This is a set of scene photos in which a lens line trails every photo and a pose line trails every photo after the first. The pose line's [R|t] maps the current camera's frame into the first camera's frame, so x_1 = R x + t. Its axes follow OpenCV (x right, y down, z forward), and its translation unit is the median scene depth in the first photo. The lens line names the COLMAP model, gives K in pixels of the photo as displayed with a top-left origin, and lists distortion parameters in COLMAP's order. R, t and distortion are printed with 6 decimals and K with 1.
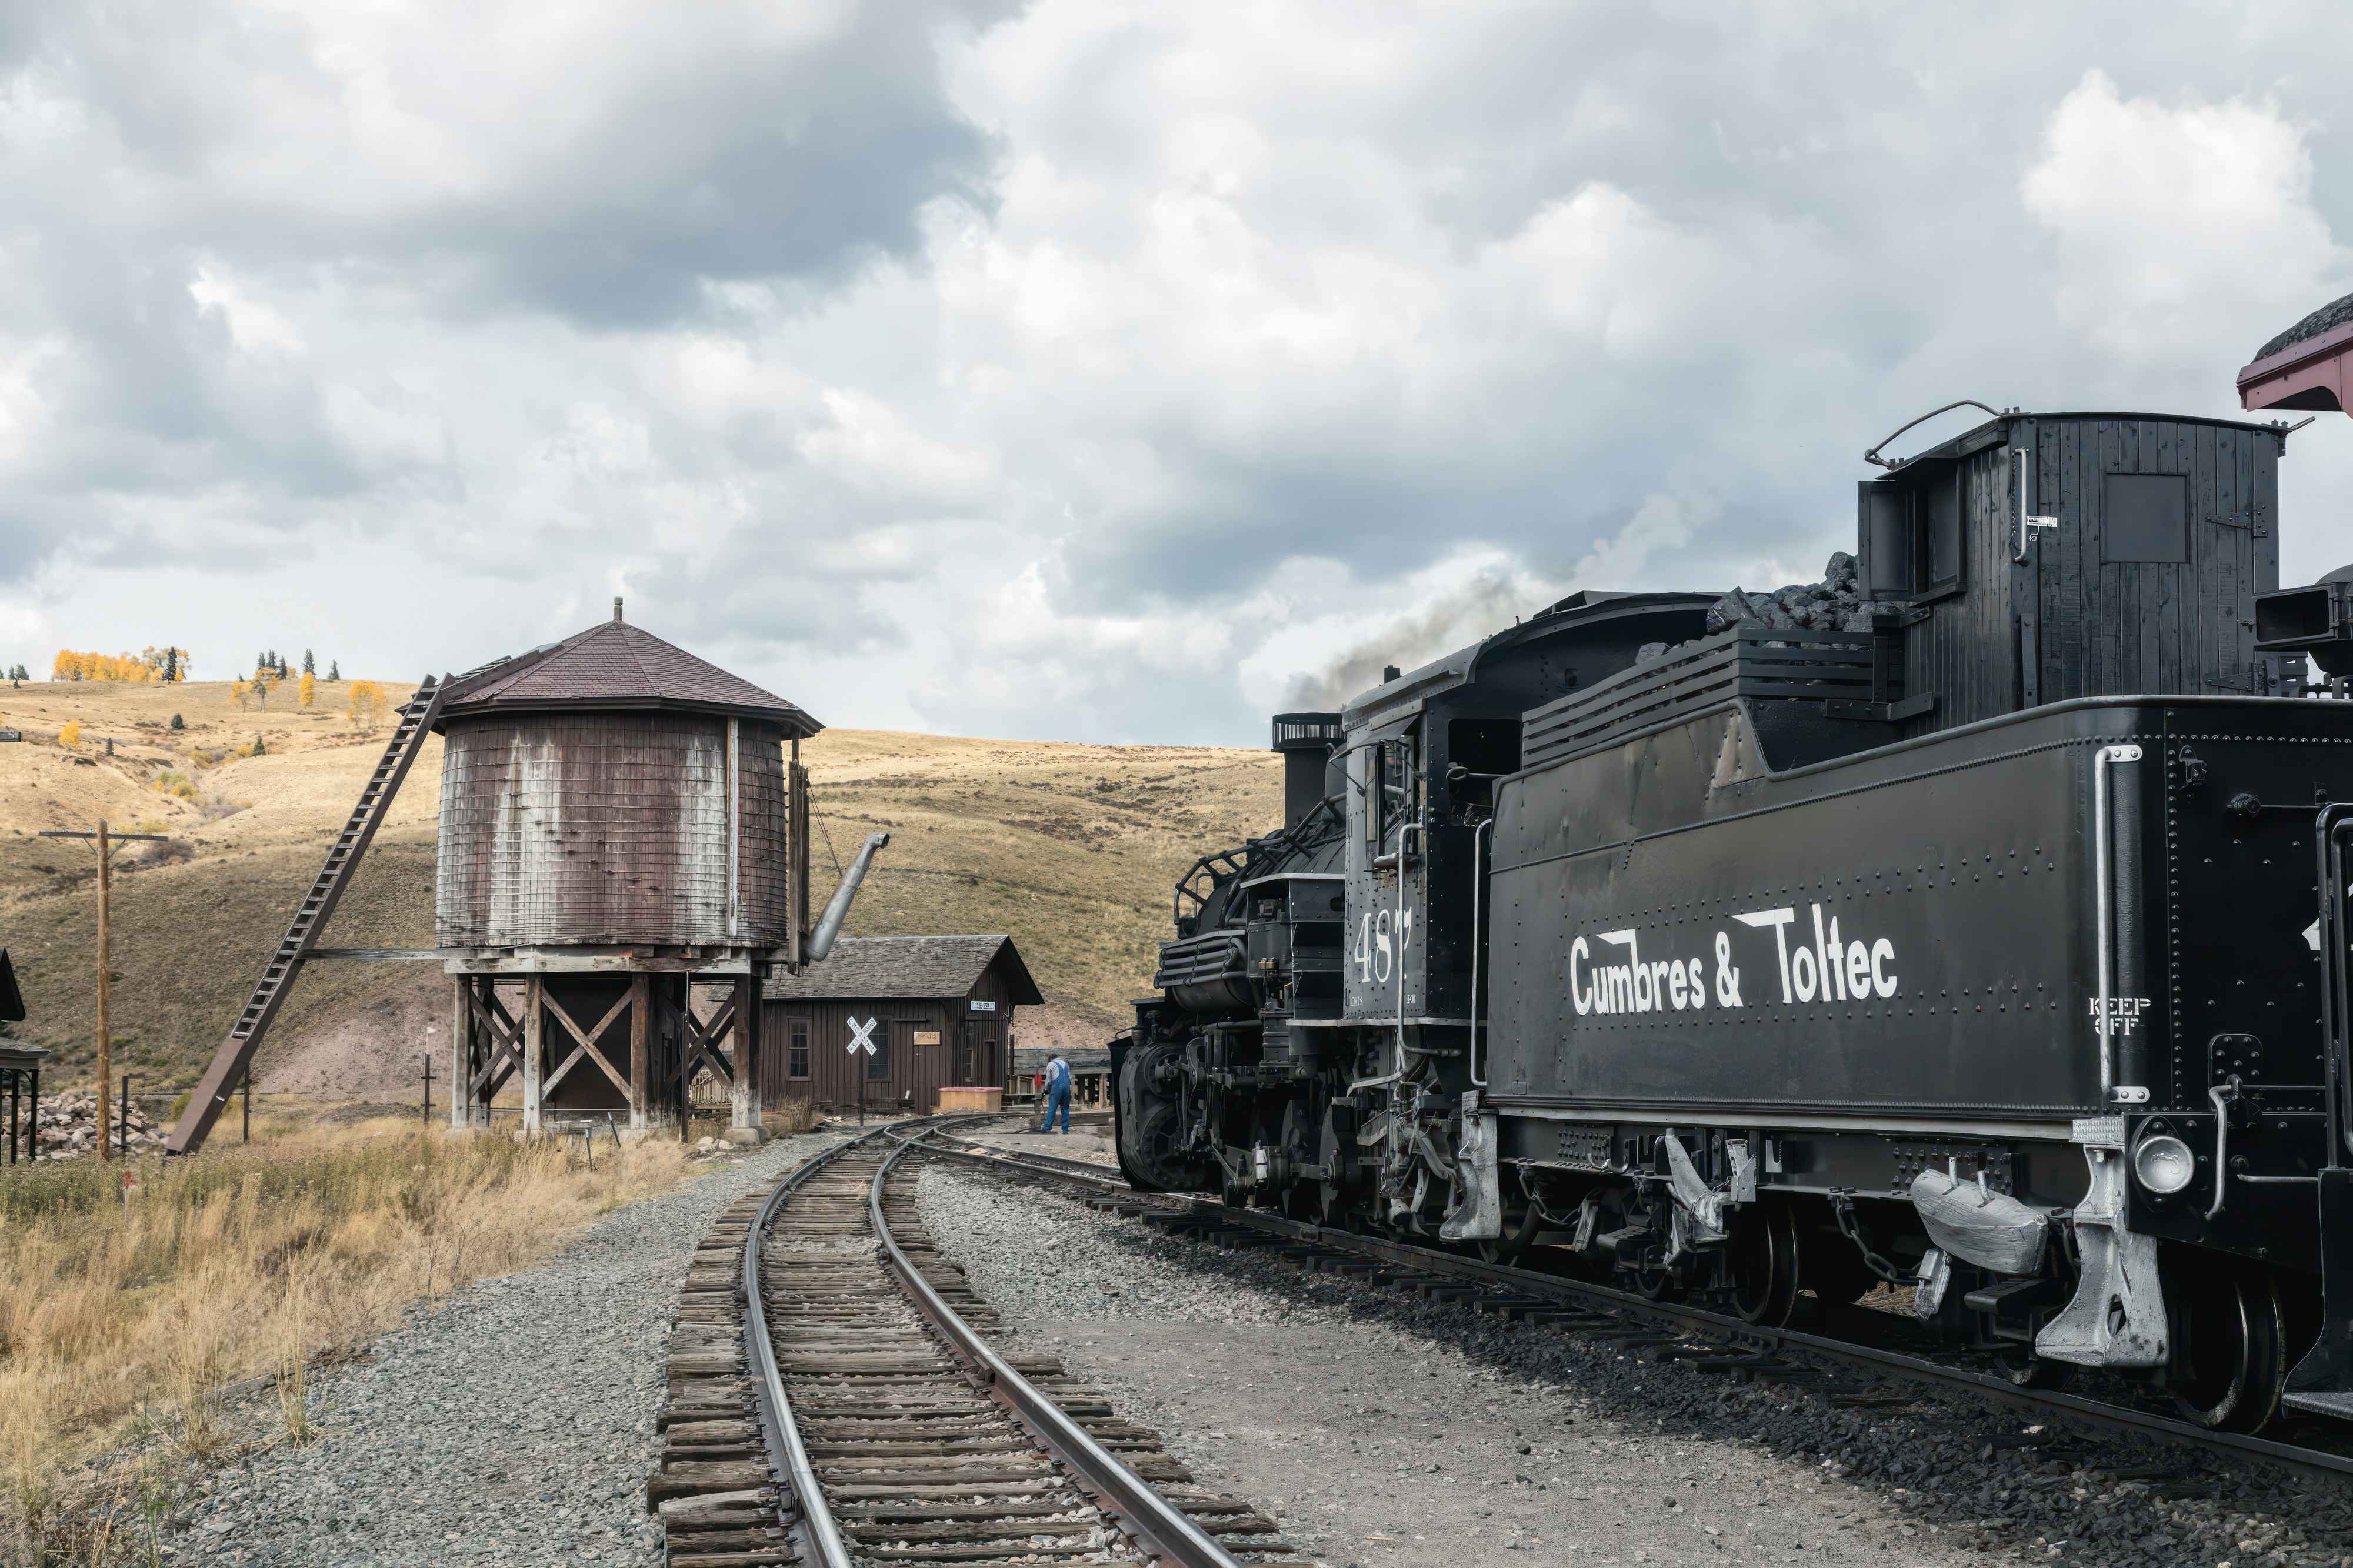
lens RADIAL K [[3427.2, 0, 1176.5], [0, 3427.2, 784.0], [0, 0, 1]] dist [-0.004925, -0.009799]
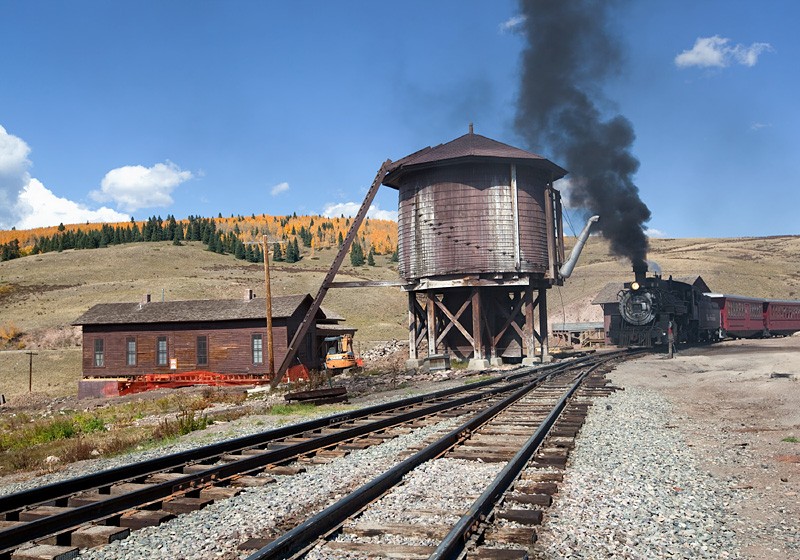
lens RADIAL K [[803.4, 0, 400.0], [0, 803.4, 280.0], [0, 0, 1]] dist [0.002147, 0.001351]
pose [[0.900020, -0.055822, -0.432260, 0.019225], [0.064883, 0.997873, 0.006229, 0.044633], [0.430993, -0.033652, 0.901728, 0.525417]]
